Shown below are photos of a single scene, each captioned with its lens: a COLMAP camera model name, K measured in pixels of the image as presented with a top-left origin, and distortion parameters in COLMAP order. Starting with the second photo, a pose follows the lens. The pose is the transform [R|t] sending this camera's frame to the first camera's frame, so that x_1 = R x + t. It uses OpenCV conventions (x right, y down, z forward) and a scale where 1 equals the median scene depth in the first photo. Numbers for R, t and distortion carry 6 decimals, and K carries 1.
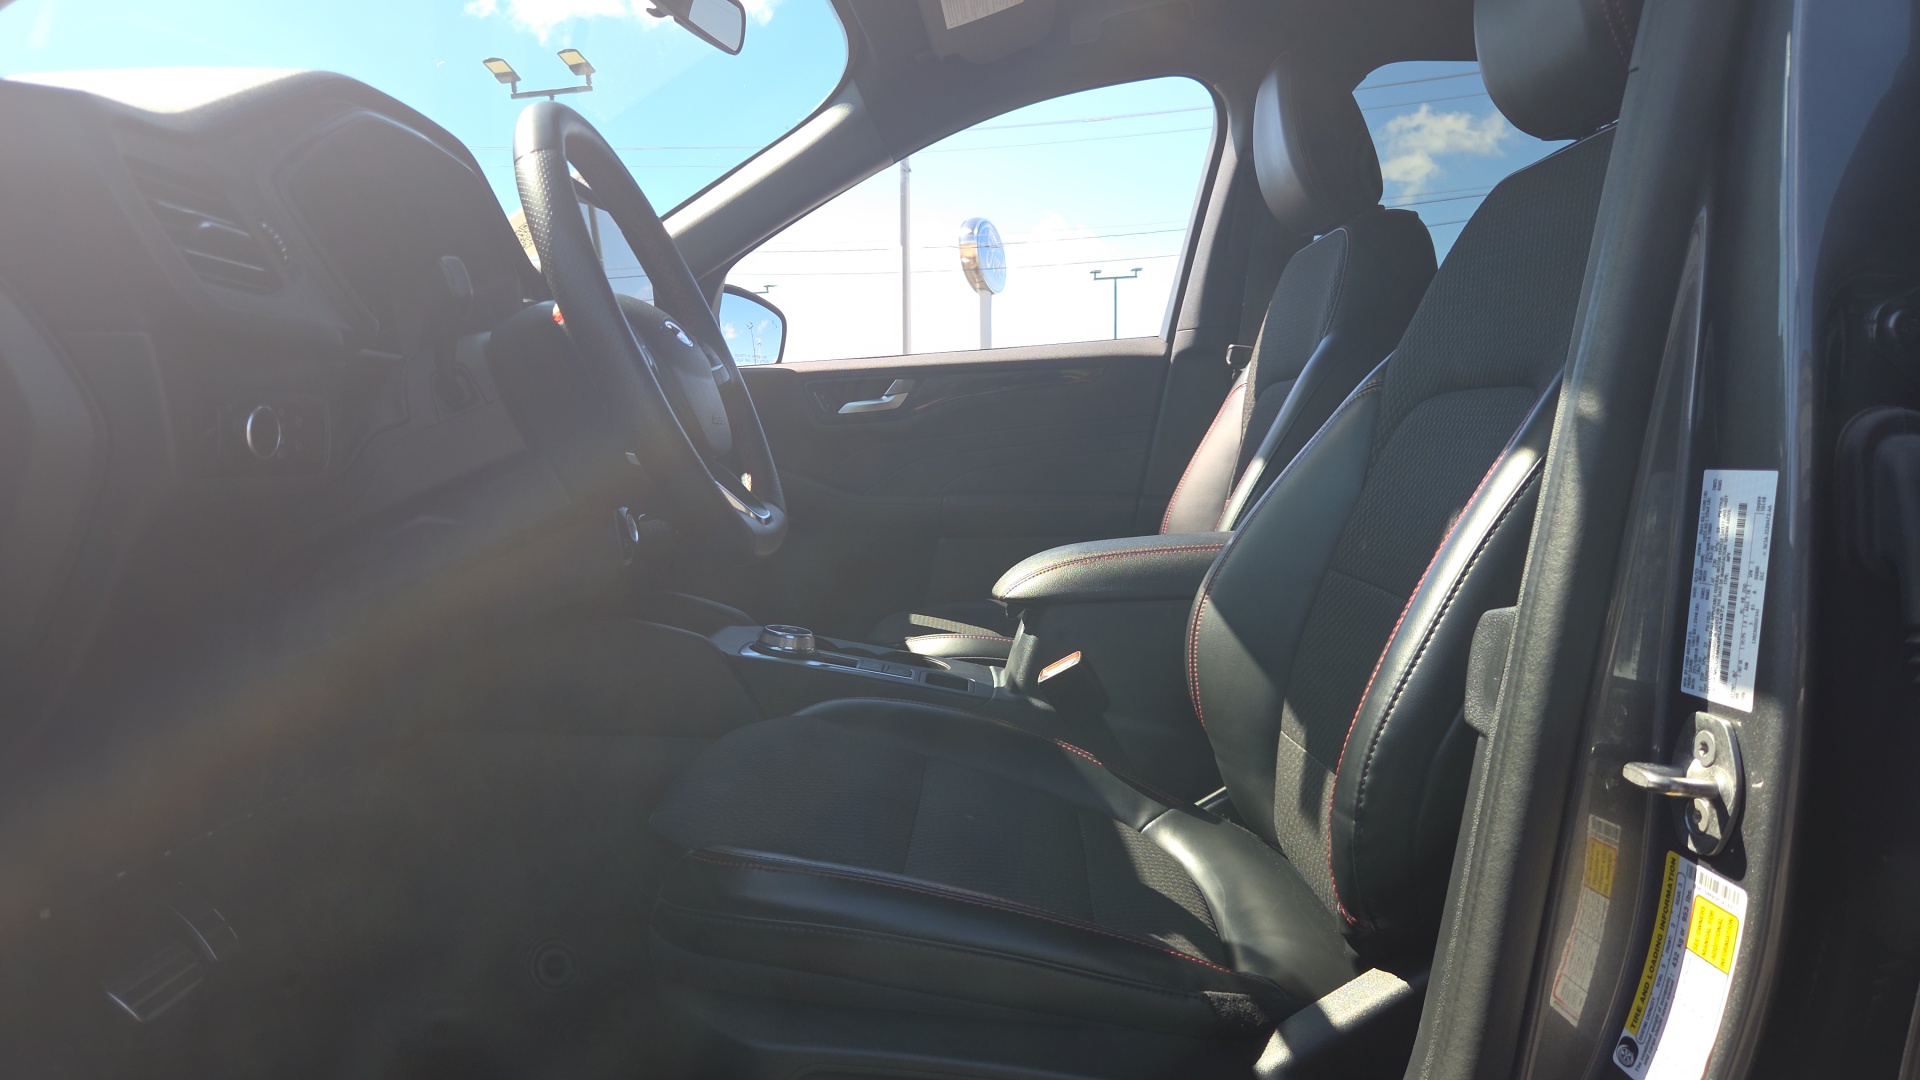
lens RADIAL K [[1314.4, 0, 960.5], [0, 1314.4, 539.3], [0, 0, 1]] dist [0.050628, -0.056336]
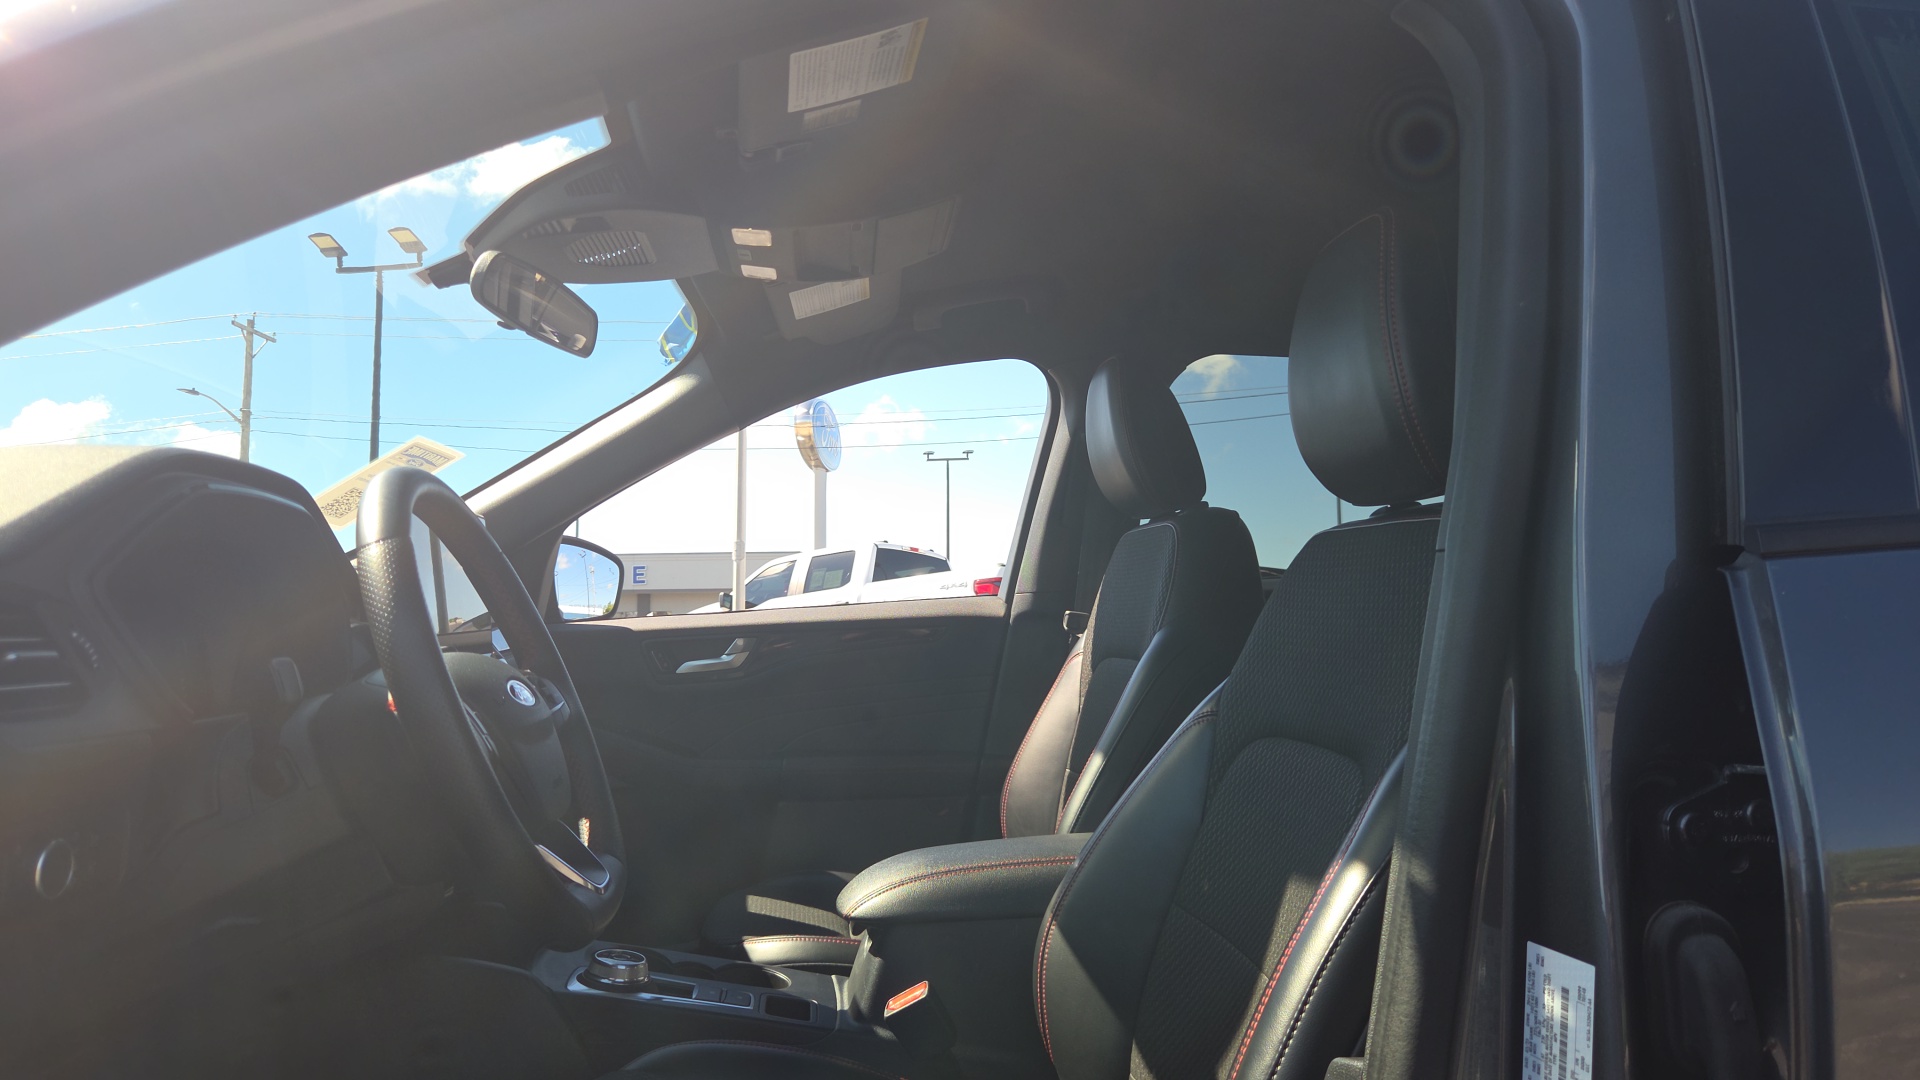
lens RADIAL K [[1314.4, 0, 966.5], [0, 1314.4, 528.5], [0, 0, 1]] dist [0.050628, -0.056336]
pose [[0.991413, 0.014826, 0.129927, -0.012219], [0.003365, 0.990332, -0.138680, -0.108367], [-0.130727, 0.137926, 0.981777, -0.012547]]
